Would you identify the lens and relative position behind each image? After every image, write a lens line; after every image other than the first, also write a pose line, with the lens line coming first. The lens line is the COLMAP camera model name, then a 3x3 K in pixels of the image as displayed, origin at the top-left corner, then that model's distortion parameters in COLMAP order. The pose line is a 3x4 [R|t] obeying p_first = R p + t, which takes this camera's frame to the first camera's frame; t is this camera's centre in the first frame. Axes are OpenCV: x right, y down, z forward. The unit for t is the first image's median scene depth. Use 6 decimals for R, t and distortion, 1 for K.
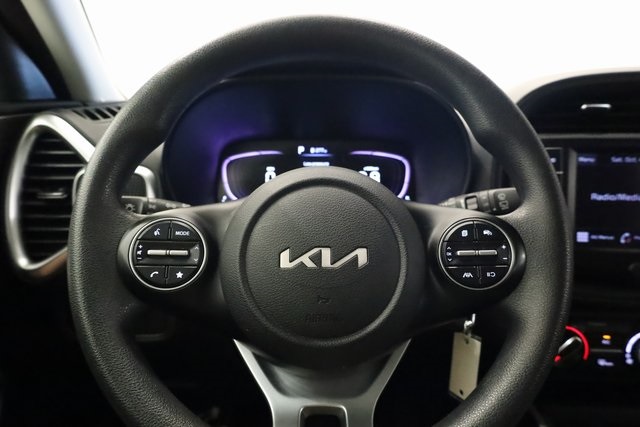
lens RADIAL K [[437.1, 0, 320.7], [0, 437.1, 213.0], [0, 0, 1]] dist [-0.008959, 0.000128]
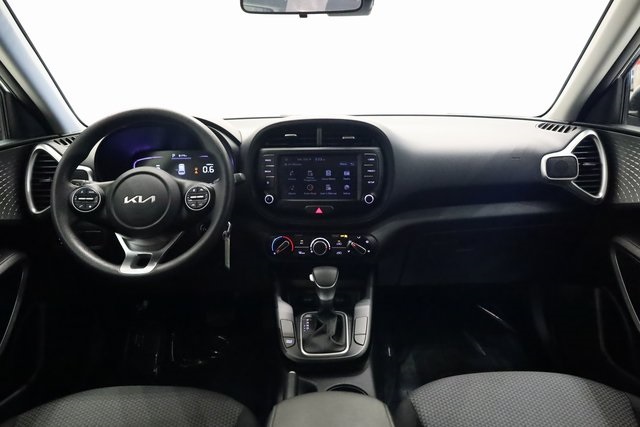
lens RADIAL K [[437.1, 0, 323.0], [0, 437.1, 213.4], [0, 0, 1]] dist [-0.008959, 0.000128]
pose [[0.999823, -0.018785, -0.000483, 0.803287], [0.018791, 0.999372, 0.030047, 0.087664], [-0.000082, -0.030051, 0.999548, -1.236614]]
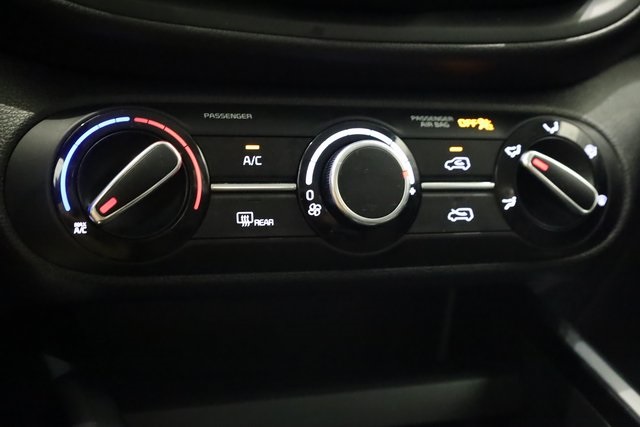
lens RADIAL K [[797.8, 0, 323.2], [0, 797.8, 211.3], [0, 0, 1]] dist [0.013781, 0.000000]
pose [[0.923533, -0.026713, 0.382589, 0.478962], [0.070517, 0.992391, -0.100931, 0.426771], [-0.376981, 0.120192, 0.918389, 0.397875]]
